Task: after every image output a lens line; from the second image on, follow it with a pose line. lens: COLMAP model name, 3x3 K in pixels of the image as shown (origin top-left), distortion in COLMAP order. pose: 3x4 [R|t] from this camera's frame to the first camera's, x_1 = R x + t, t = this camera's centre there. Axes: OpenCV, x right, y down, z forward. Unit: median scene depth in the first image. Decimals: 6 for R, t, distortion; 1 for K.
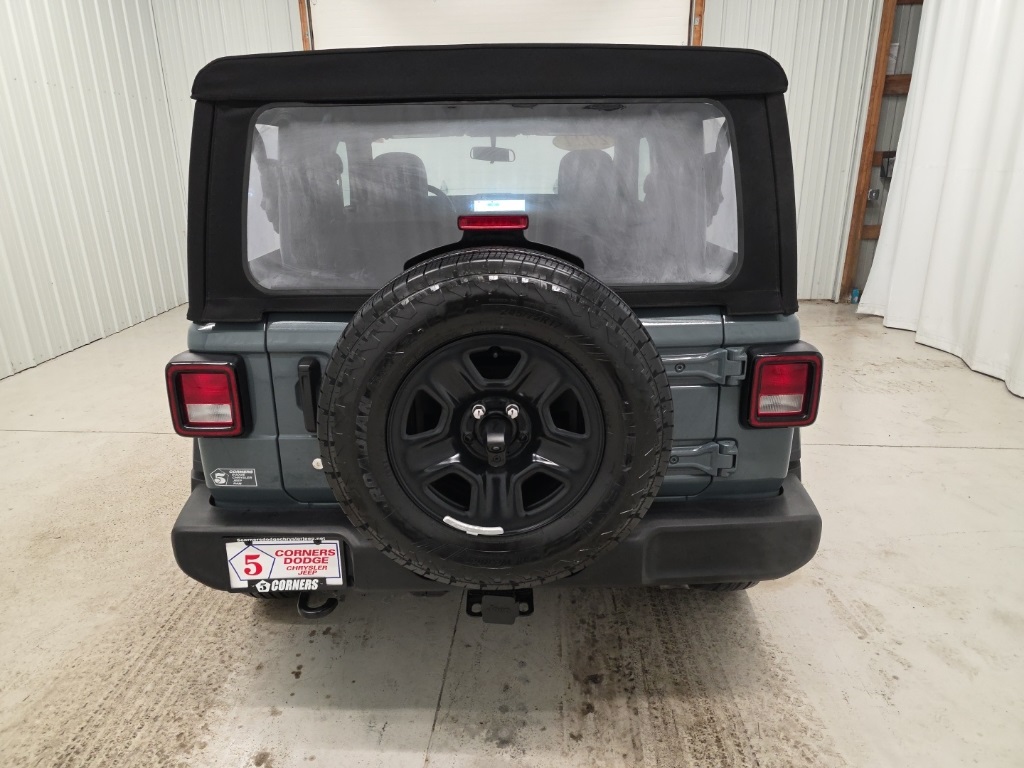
lens RADIAL K [[687.8, 0, 508.1], [0, 687.8, 384.2], [0, 0, 1]] dist [0.043052, -0.034336]
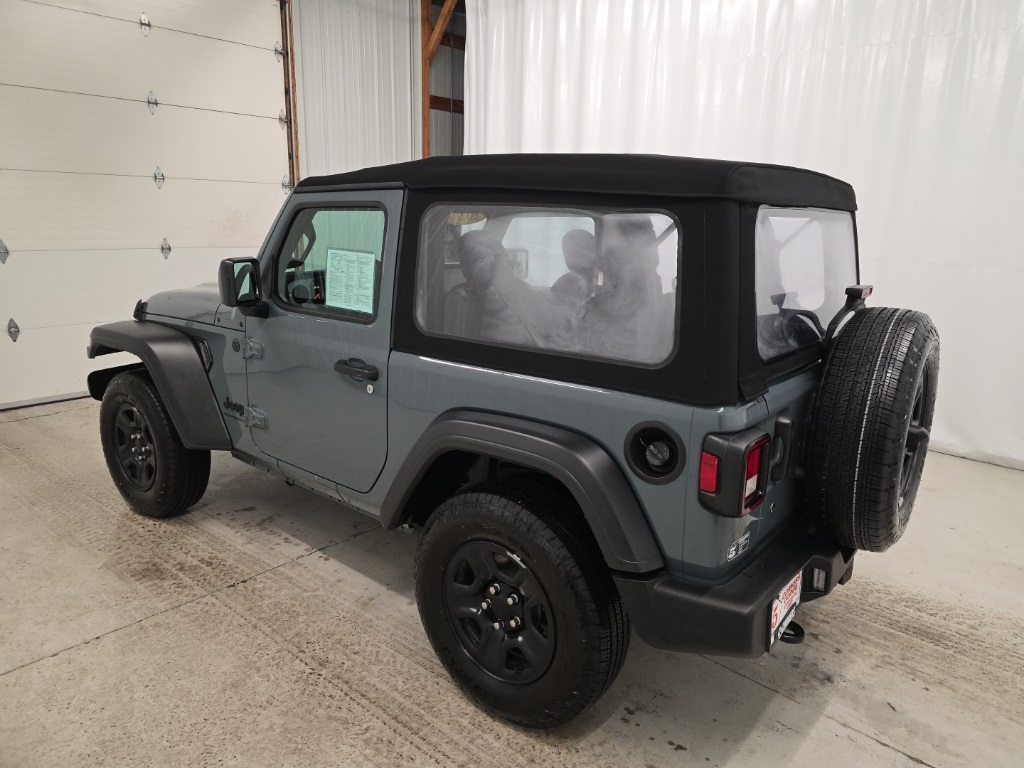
lens RADIAL K [[687.8, 0, 516.7], [0, 687.8, 376.0], [0, 0, 1]] dist [0.043052, -0.034336]
pose [[0.613934, -0.158956, 0.773187, -1.193713], [0.220392, 0.975079, 0.025464, -0.194256], [-0.757966, 0.154771, 0.633667, 0.476398]]
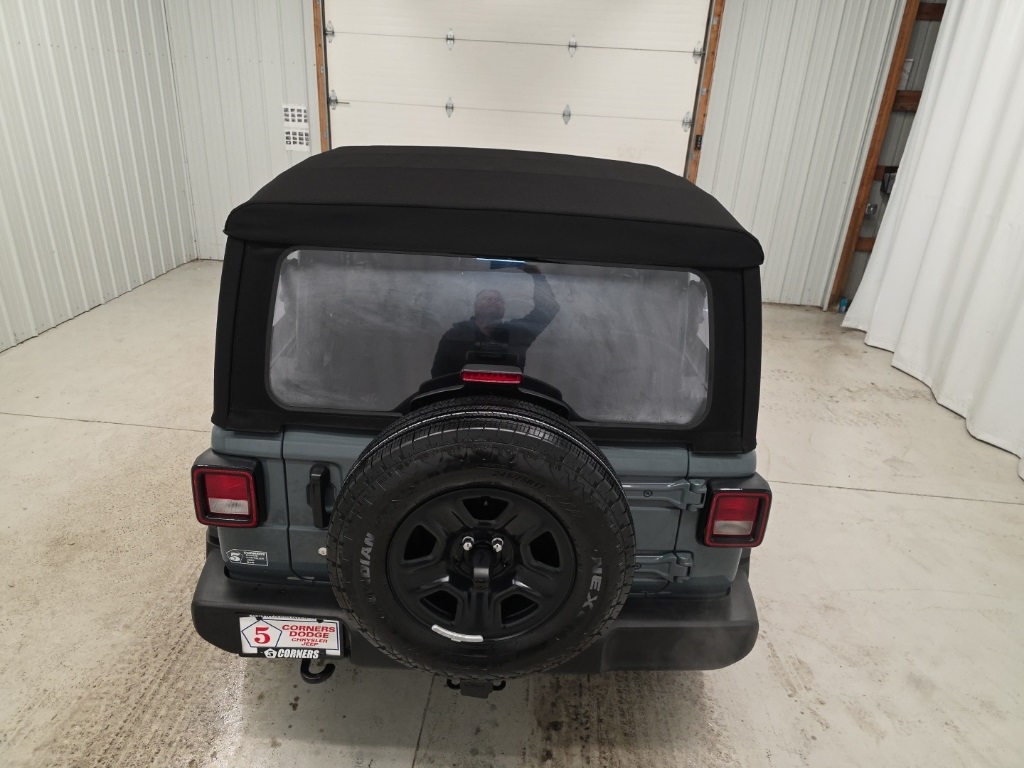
lens RADIAL K [[687.8, 0, 514.9], [0, 687.8, 391.5], [0, 0, 1]] dist [0.043052, -0.034336]
pose [[0.997499, 0.065966, 0.025367, -0.007578], [-0.068085, 0.993194, 0.094498, -0.233298], [-0.018961, -0.095989, 0.995202, -0.090716]]
